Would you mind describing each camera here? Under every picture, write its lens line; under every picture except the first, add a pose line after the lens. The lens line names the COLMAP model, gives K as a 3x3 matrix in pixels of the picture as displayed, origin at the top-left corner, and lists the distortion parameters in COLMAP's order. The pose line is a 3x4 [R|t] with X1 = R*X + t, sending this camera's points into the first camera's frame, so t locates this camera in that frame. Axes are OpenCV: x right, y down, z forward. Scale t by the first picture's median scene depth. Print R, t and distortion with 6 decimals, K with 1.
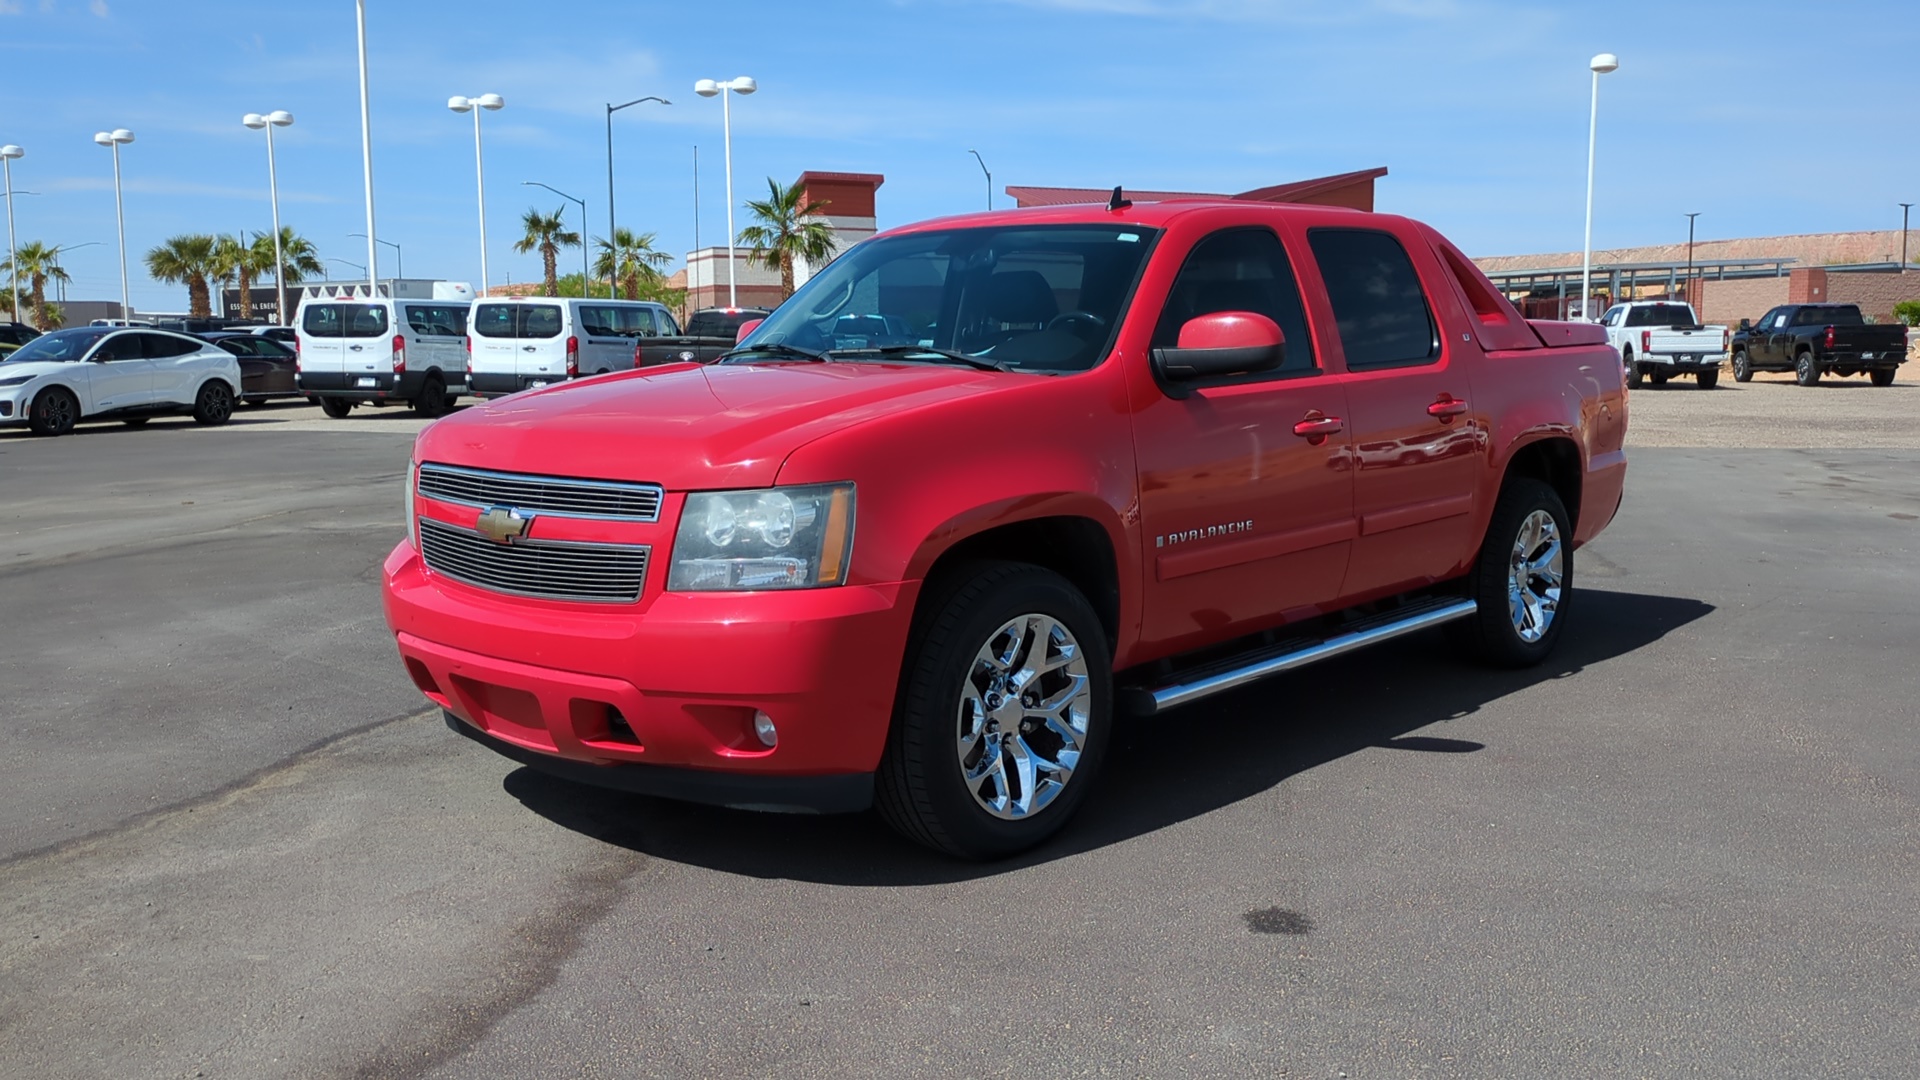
lens RADIAL K [[1653.6, 0, 957.2], [0, 1653.6, 543.4], [0, 0, 1]] dist [0.062224, -0.088777]
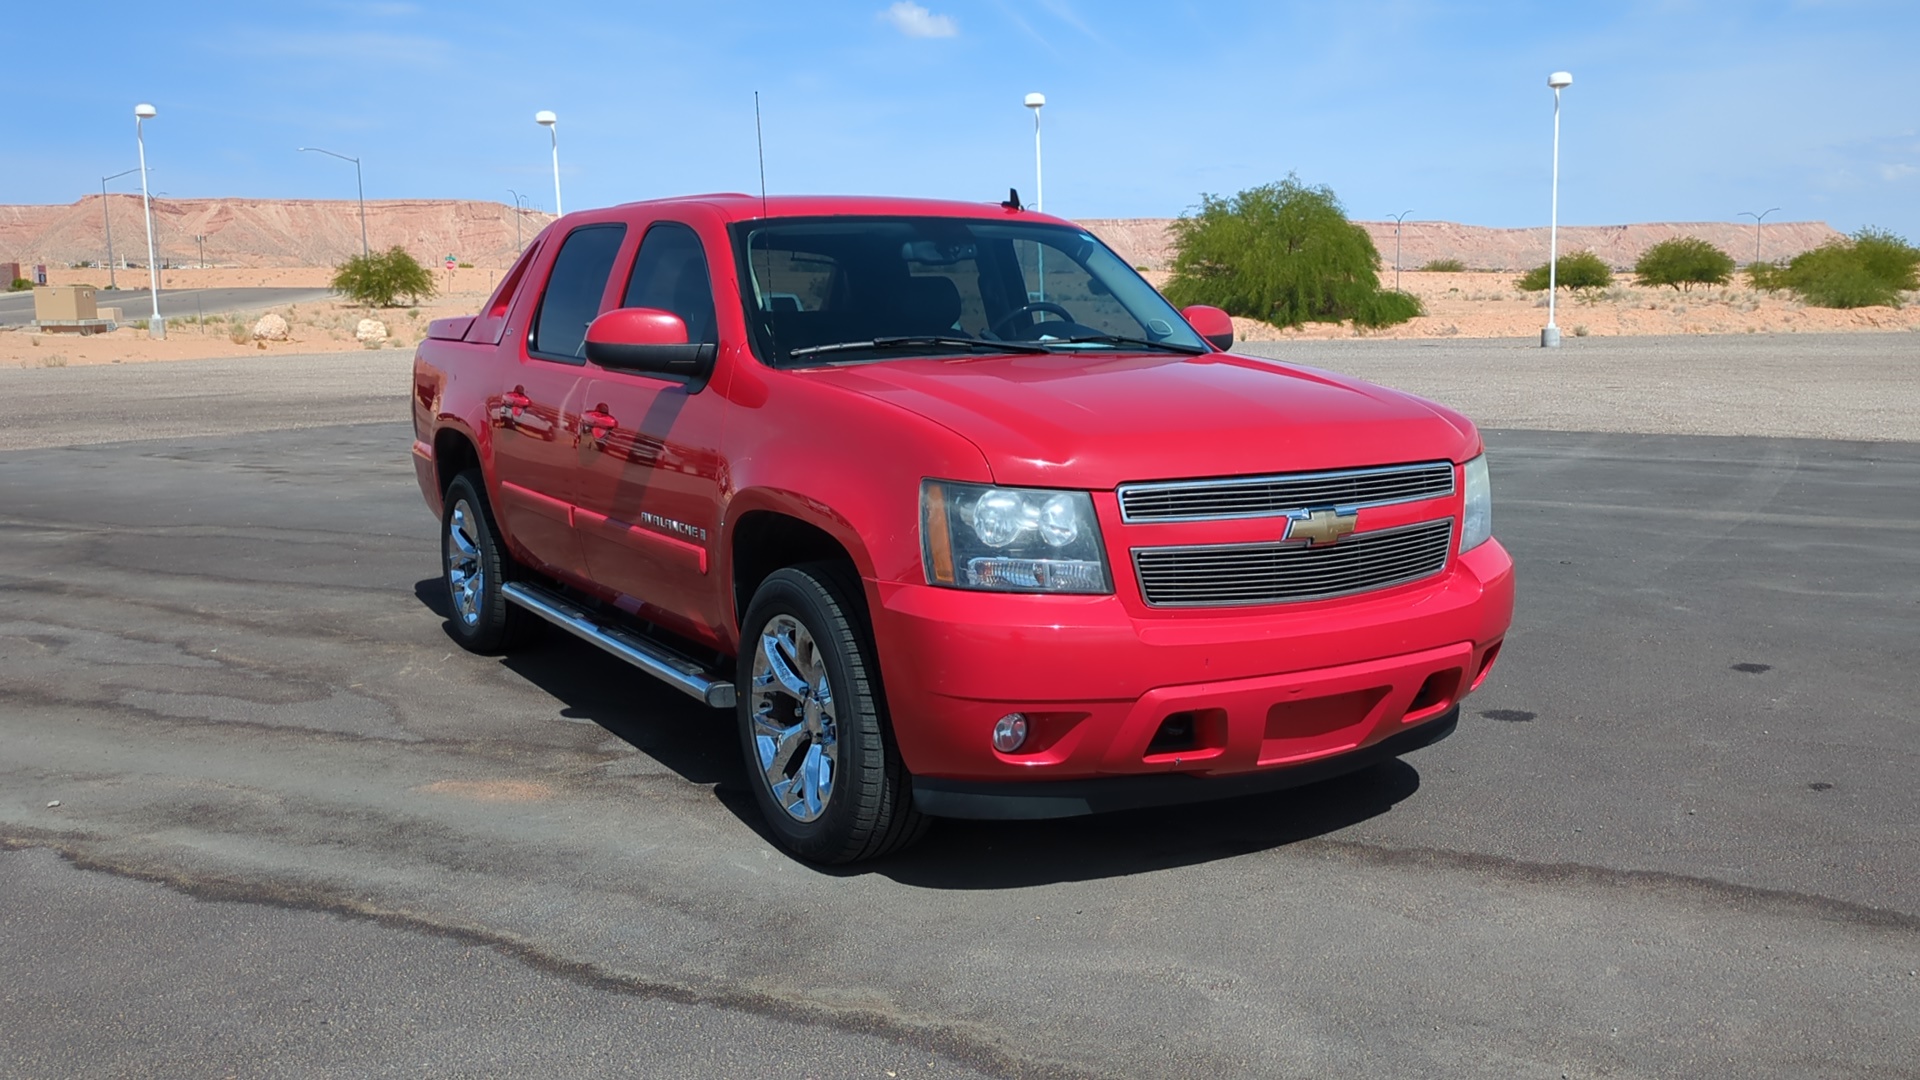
lens RADIAL K [[1653.6, 0, 996.8], [0, 1653.6, 527.4], [0, 0, 1]] dist [0.062224, -0.088777]
pose [[0.268390, -0.114884, 0.956435, -0.130404], [0.122331, 0.988890, 0.084455, -0.012019], [-0.955511, 0.094335, 0.279462, 0.097390]]
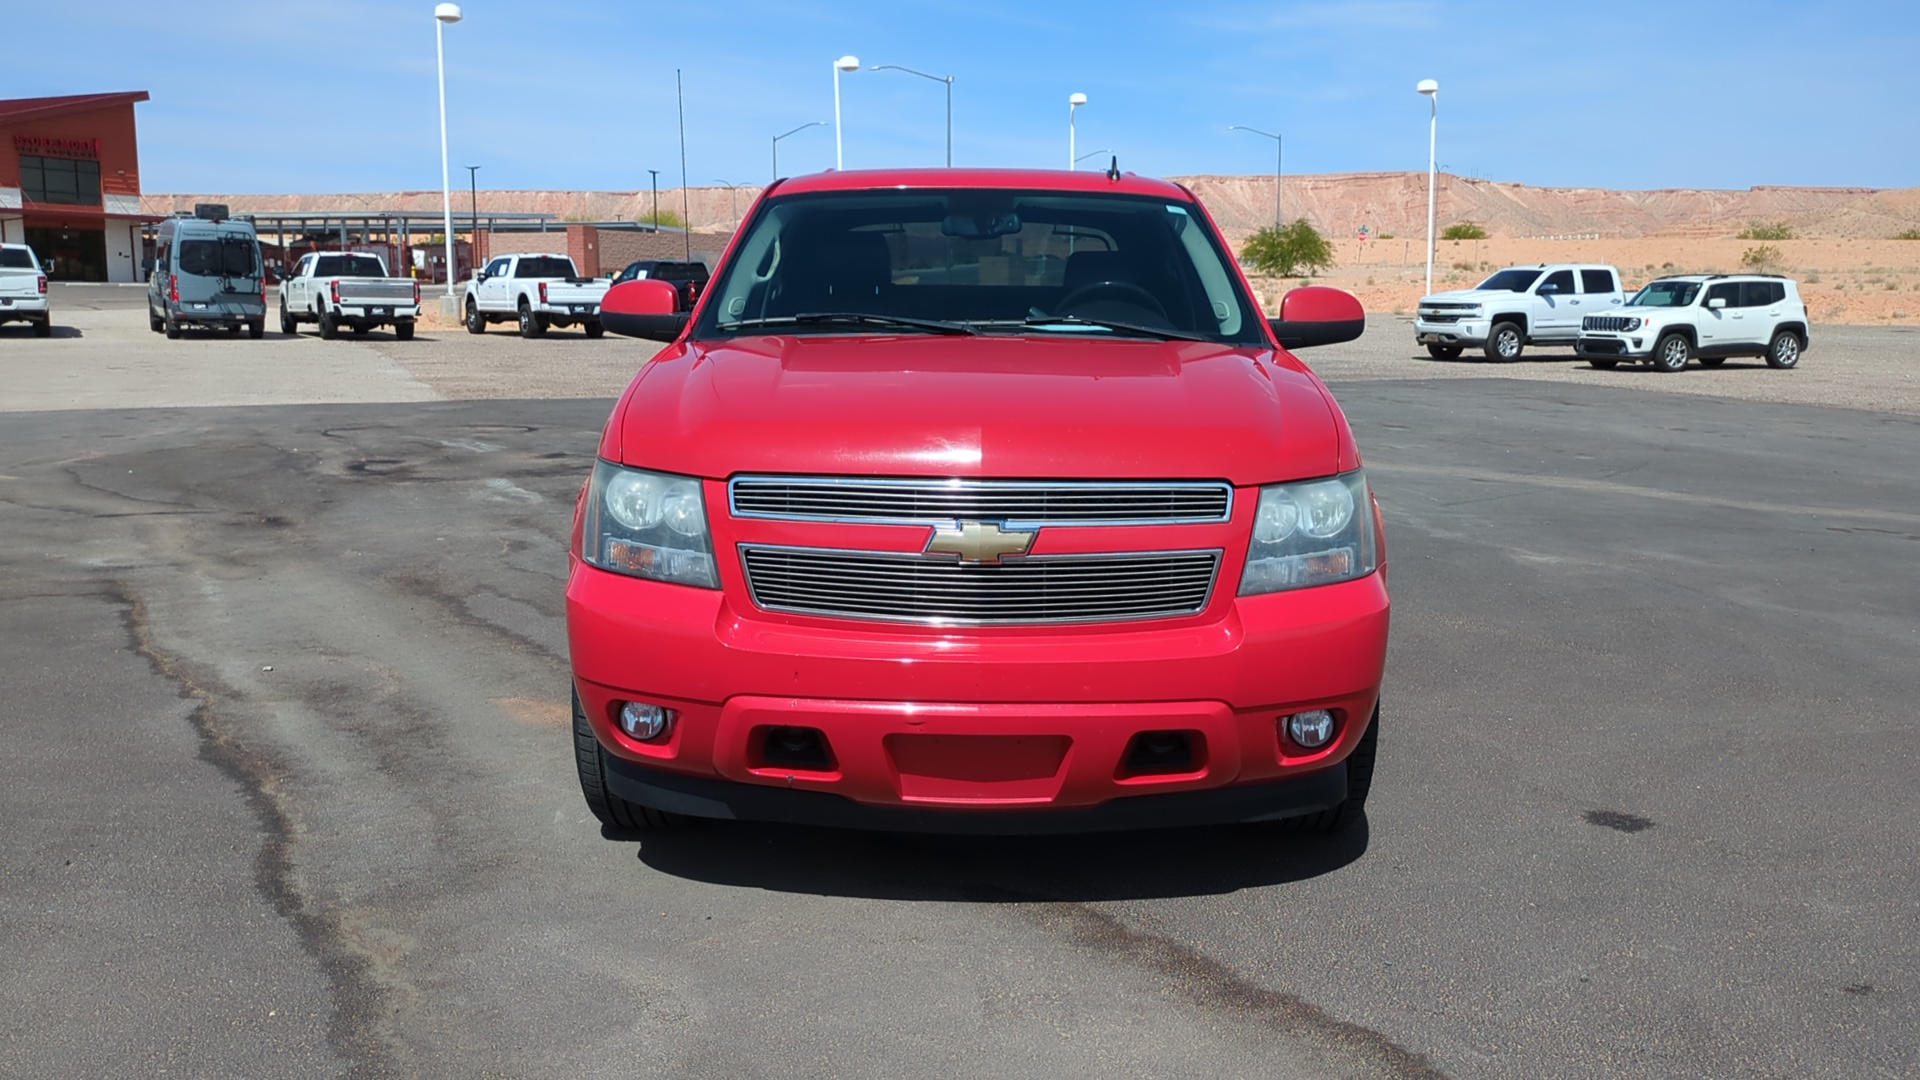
lens RADIAL K [[1653.6, 0, 997.8], [0, 1653.6, 537.3], [0, 0, 1]] dist [0.062224, -0.088777]
pose [[0.737424, -0.085462, 0.670002, -0.086812], [0.066324, 0.996331, 0.054089, -0.006079], [-0.672166, 0.004551, 0.740386, 0.041375]]
